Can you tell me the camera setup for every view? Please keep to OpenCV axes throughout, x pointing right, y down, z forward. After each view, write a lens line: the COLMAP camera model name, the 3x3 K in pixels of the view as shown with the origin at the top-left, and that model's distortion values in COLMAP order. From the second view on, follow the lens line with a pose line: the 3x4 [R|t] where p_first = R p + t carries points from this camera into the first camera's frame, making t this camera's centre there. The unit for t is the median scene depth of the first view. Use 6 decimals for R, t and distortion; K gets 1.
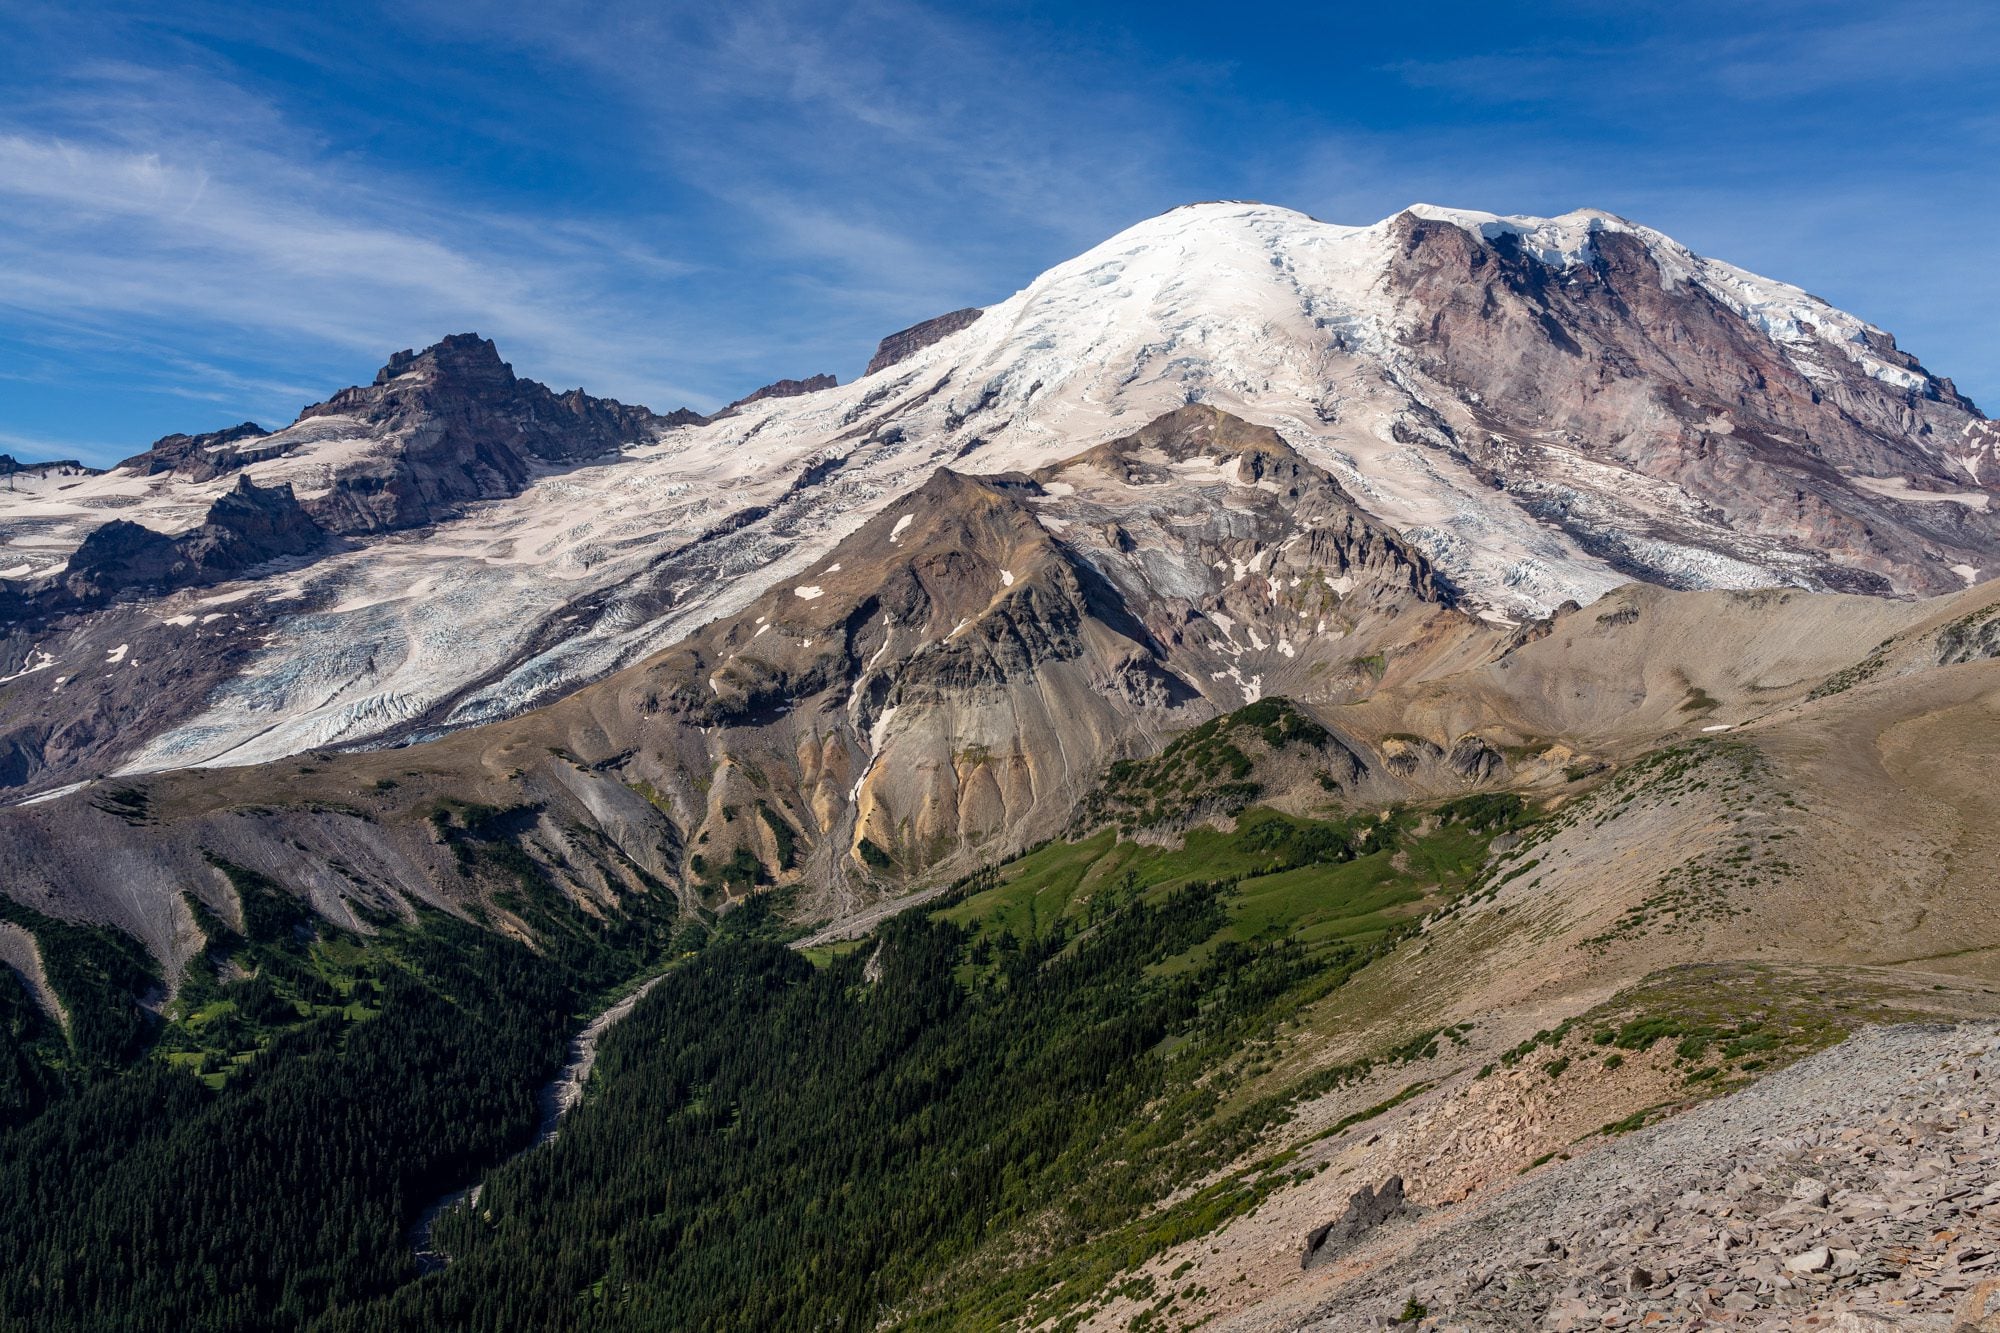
lens RADIAL K [[1543.7, 0, 1000.0], [0, 1543.7, 666.5], [0, 0, 1]] dist [-0.006844, 0.003750]
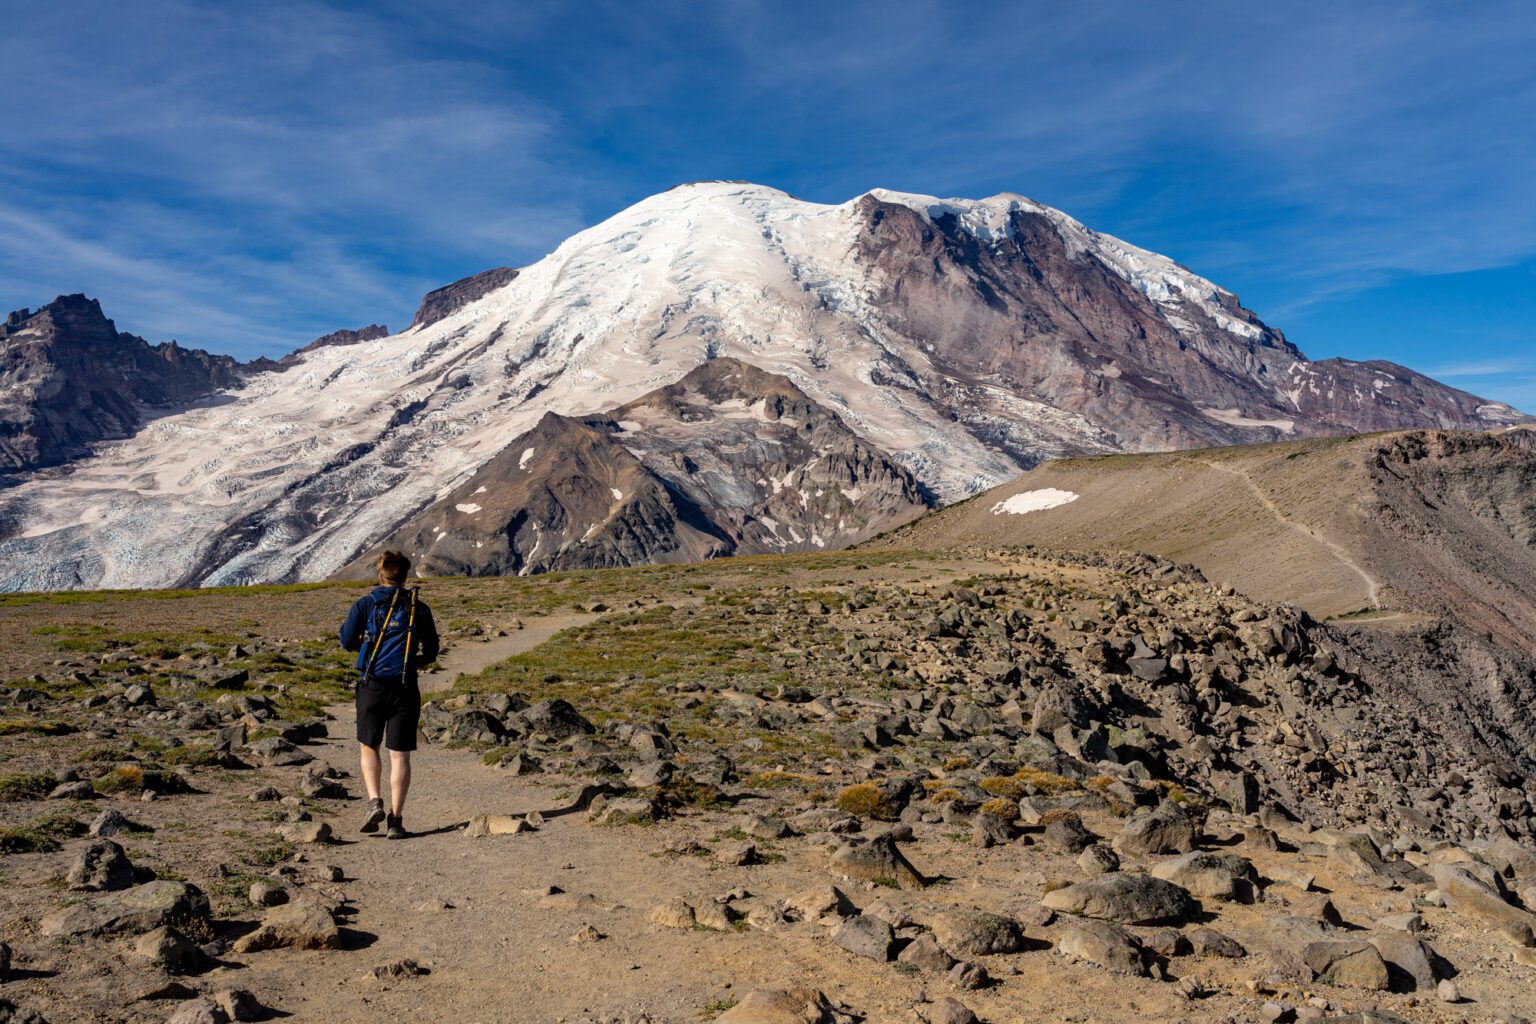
lens RADIAL K [[1528.1, 0, 768.0], [0, 1528.1, 512.0], [0, 0, 1]] dist [-0.012397, -0.001010]
pose [[0.979464, -0.024043, 0.200182, -0.085275], [0.034337, 0.998252, -0.048108, 0.017386], [-0.198675, 0.053993, 0.978577, -0.213157]]
